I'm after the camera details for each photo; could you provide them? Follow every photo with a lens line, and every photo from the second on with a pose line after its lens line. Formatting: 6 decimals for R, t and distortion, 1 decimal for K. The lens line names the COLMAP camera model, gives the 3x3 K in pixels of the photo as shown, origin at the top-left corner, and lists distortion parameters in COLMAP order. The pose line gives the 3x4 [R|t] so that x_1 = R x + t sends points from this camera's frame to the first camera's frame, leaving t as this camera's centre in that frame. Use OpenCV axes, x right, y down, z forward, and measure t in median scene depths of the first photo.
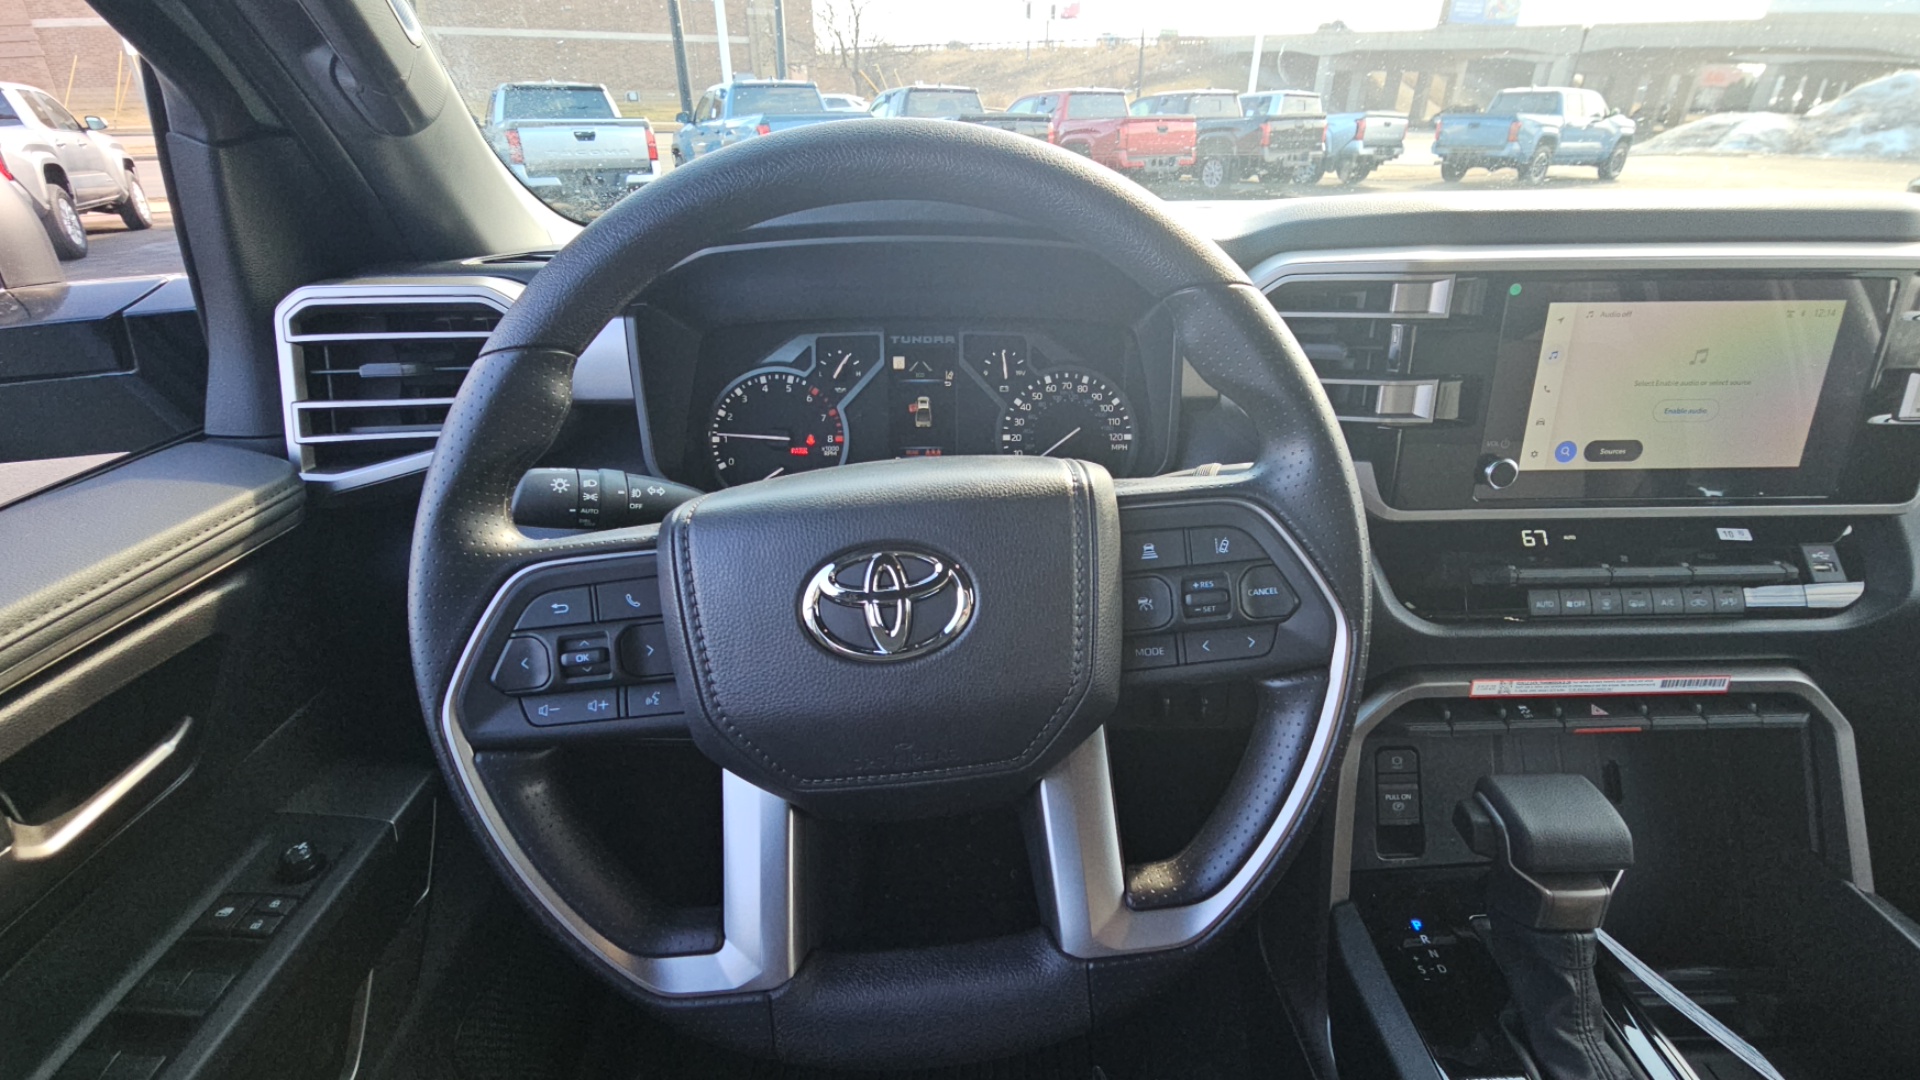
lens RADIAL K [[852.0, 0, 979.6], [0, 852.0, 550.6], [0, 0, 1]] dist [0.002410, -0.003830]
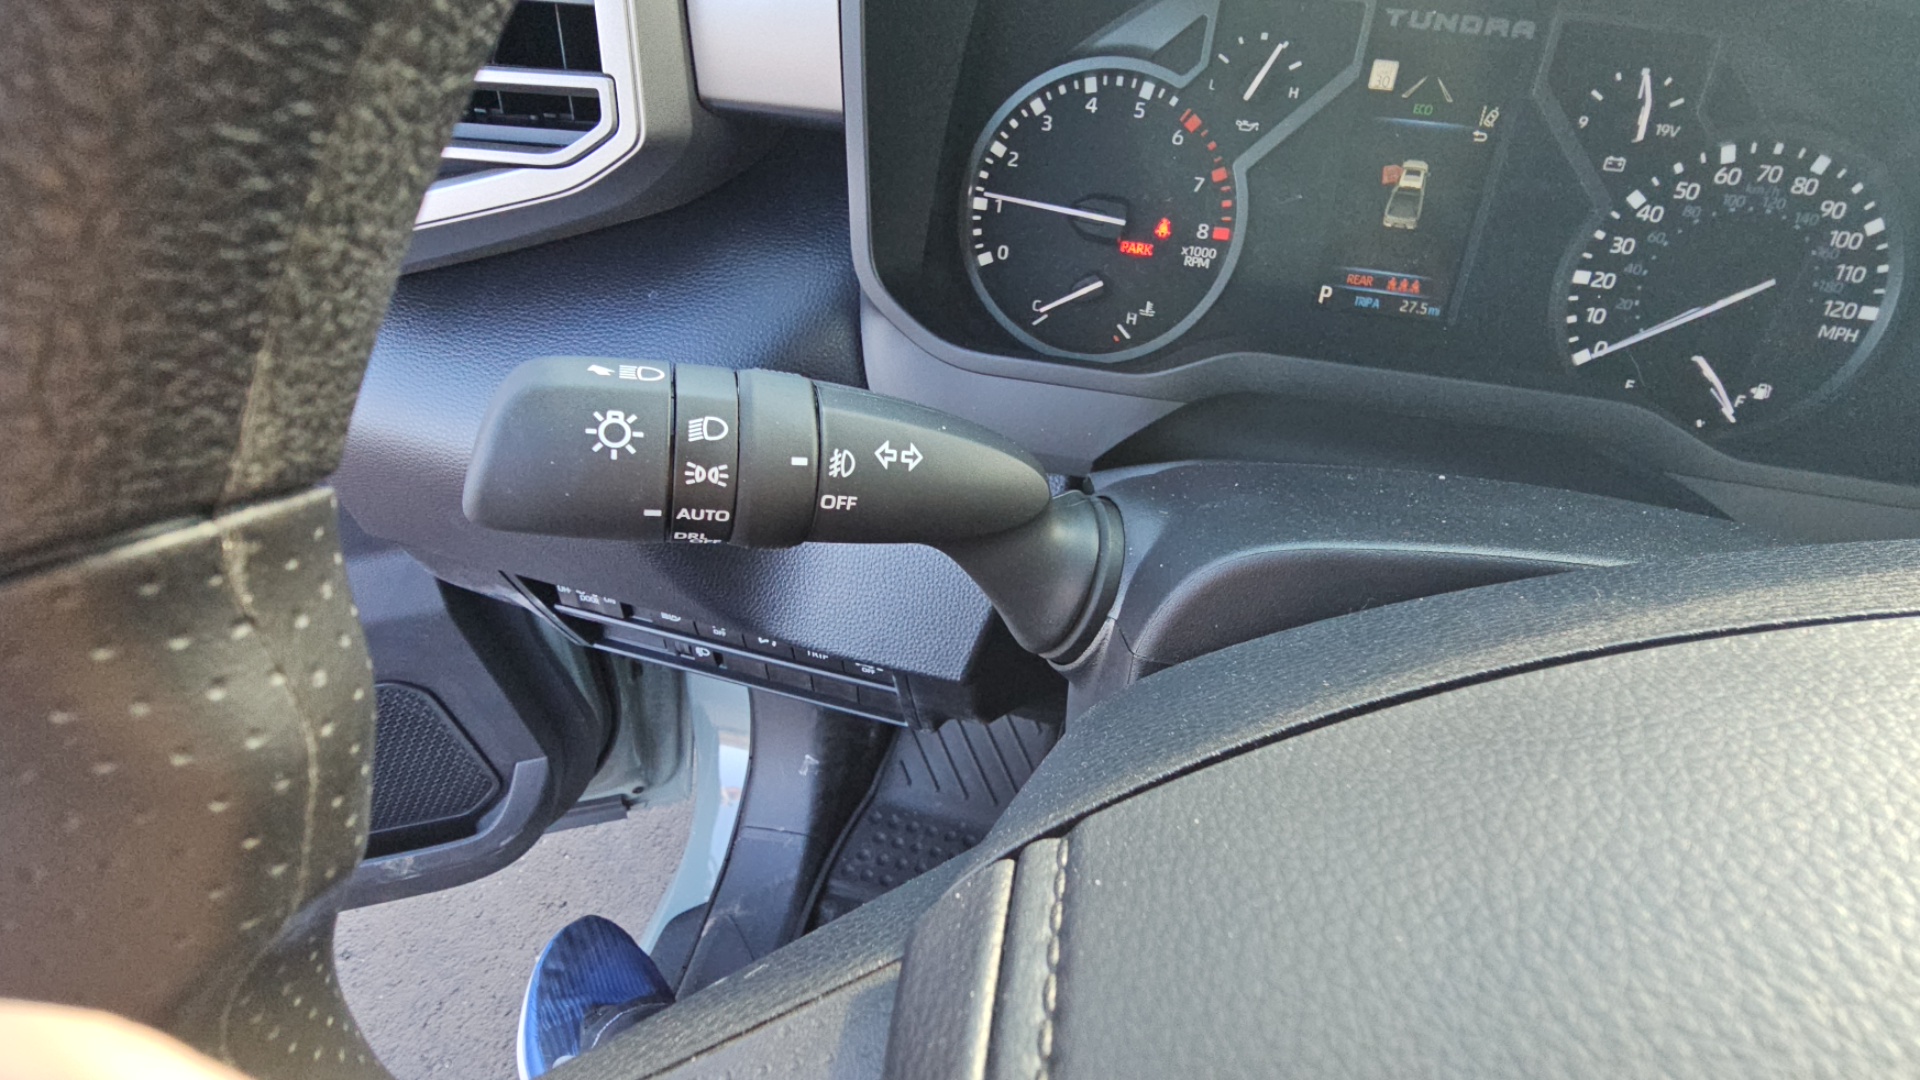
lens RADIAL K [[857.6, 0, 979.2], [0, 857.6, 546.5], [0, 0, 1]] dist [0.008469, -0.006001]
pose [[0.971371, 0.187319, -0.146116, -0.245255], [-0.134979, 0.941302, 0.309405, -0.120369], [0.195497, -0.280825, 0.939637, 0.569779]]
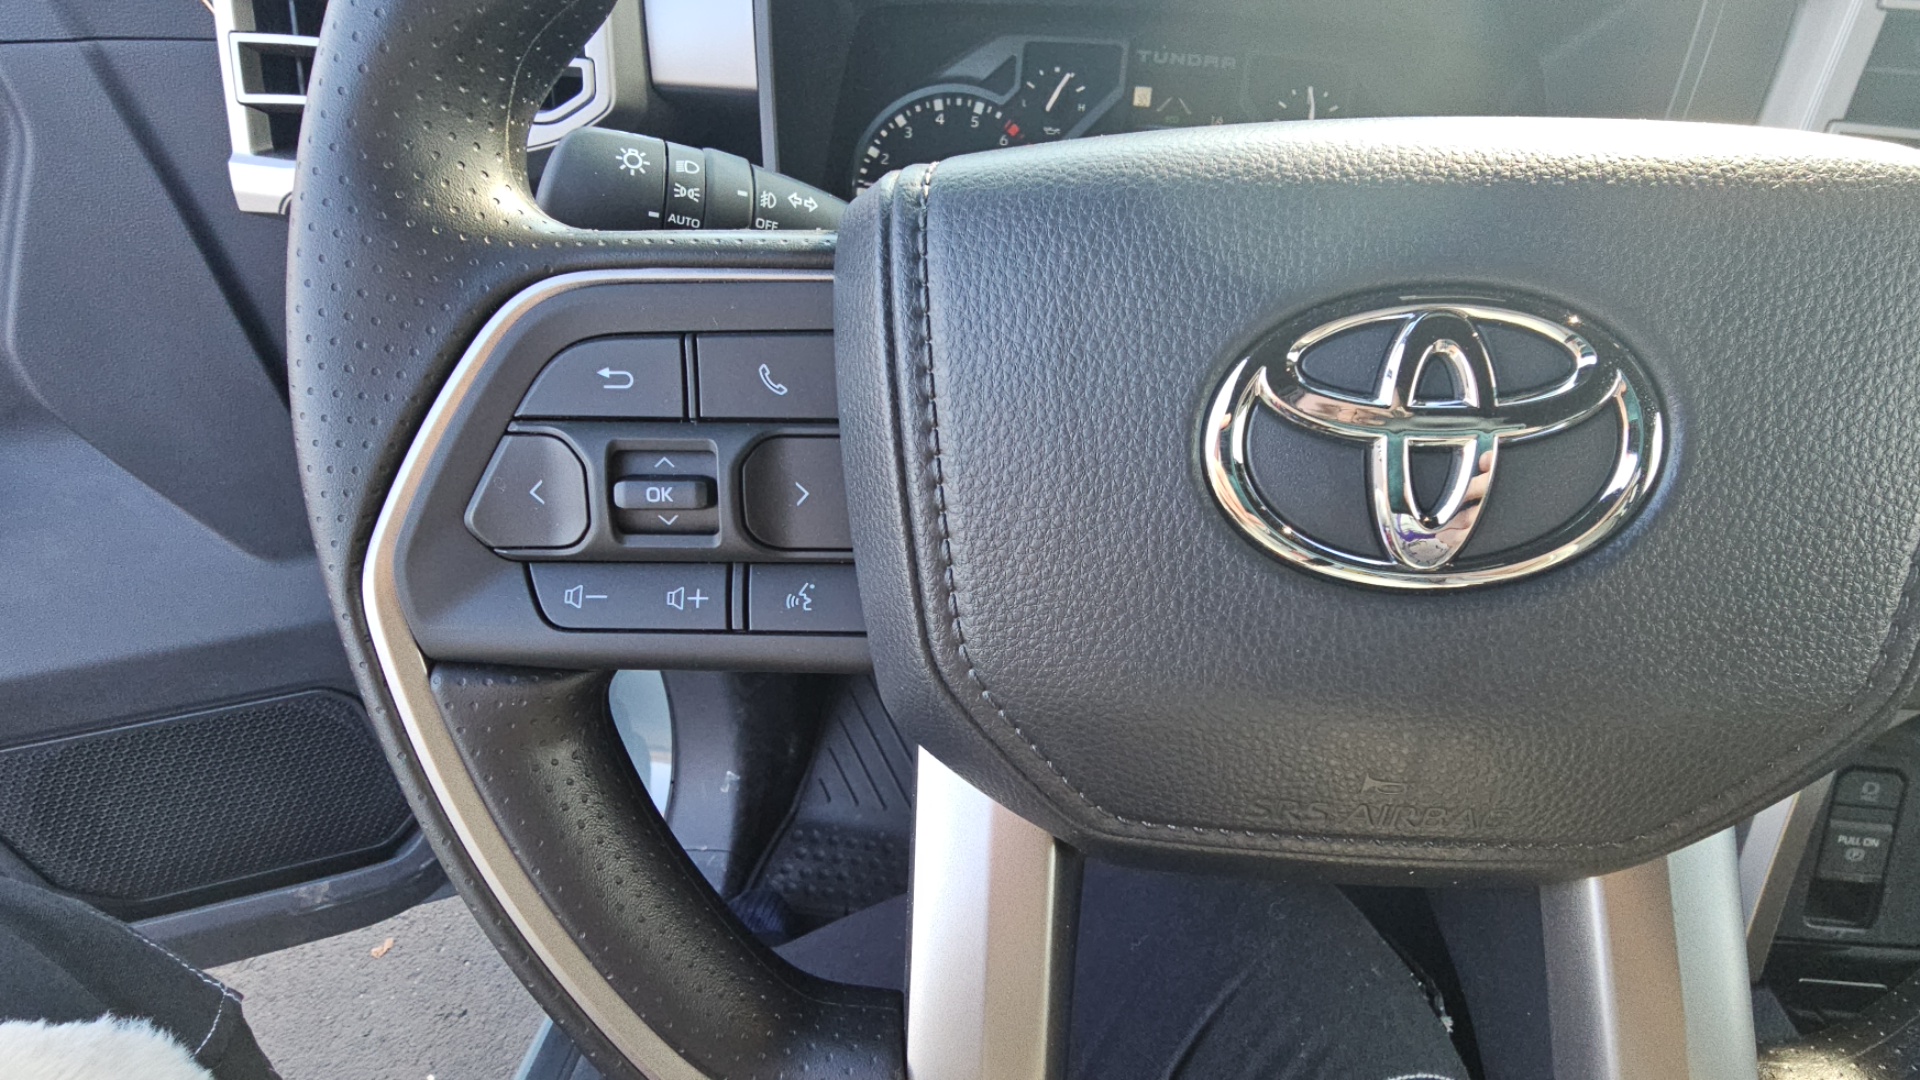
lens RADIAL K [[857.6, 0, 979.2], [0, 857.6, 546.5], [0, 0, 1]] dist [0.008469, -0.006001]
pose [[0.990776, 0.116012, -0.070032, -0.169894], [-0.104304, 0.982797, 0.152418, 0.042618], [0.086510, -0.143707, 0.985832, 0.363504]]
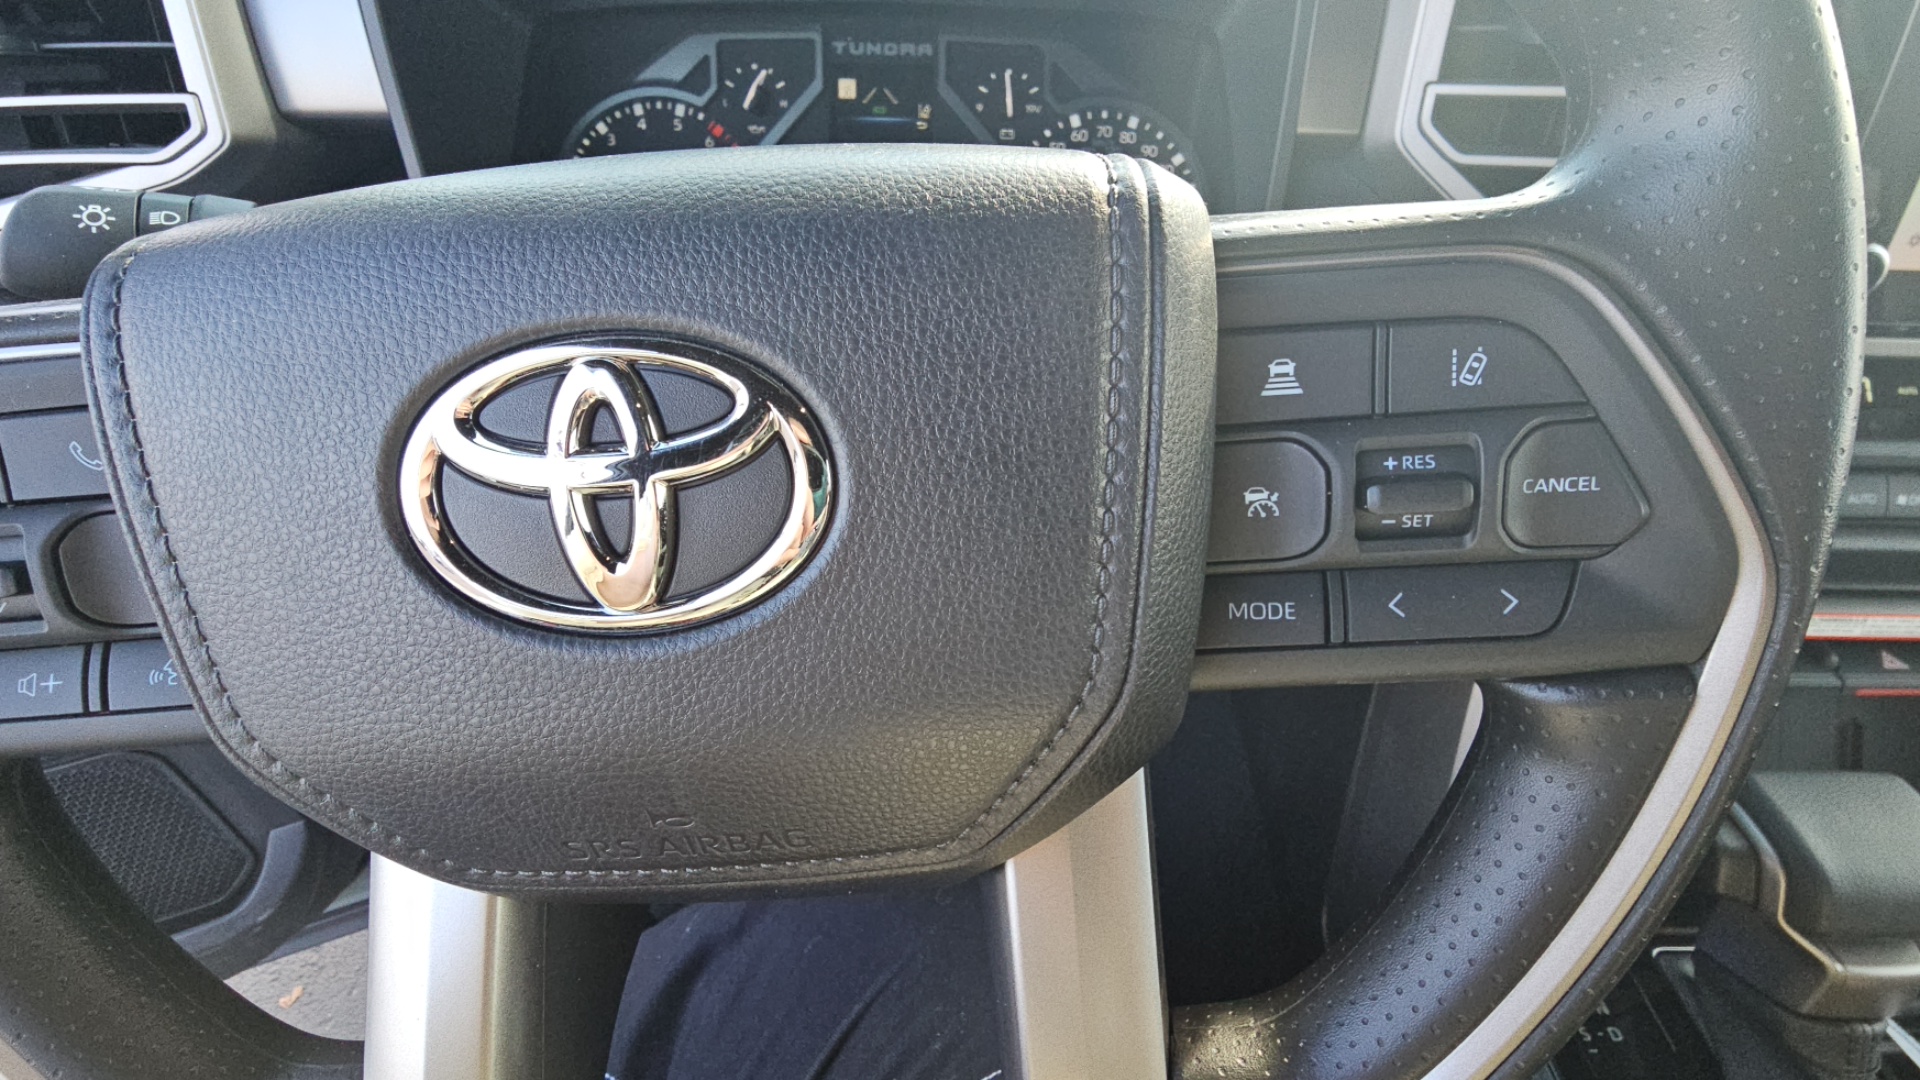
lens RADIAL K [[860.6, 0, 979.0], [0, 860.6, 546.0], [0, 0, 1]] dist [0.008398, -0.007852]
pose [[0.999150, 0.034657, -0.022330, 0.041830], [-0.030305, 0.984601, 0.172170, 0.009117], [0.027953, -0.171347, 0.984814, 0.376306]]
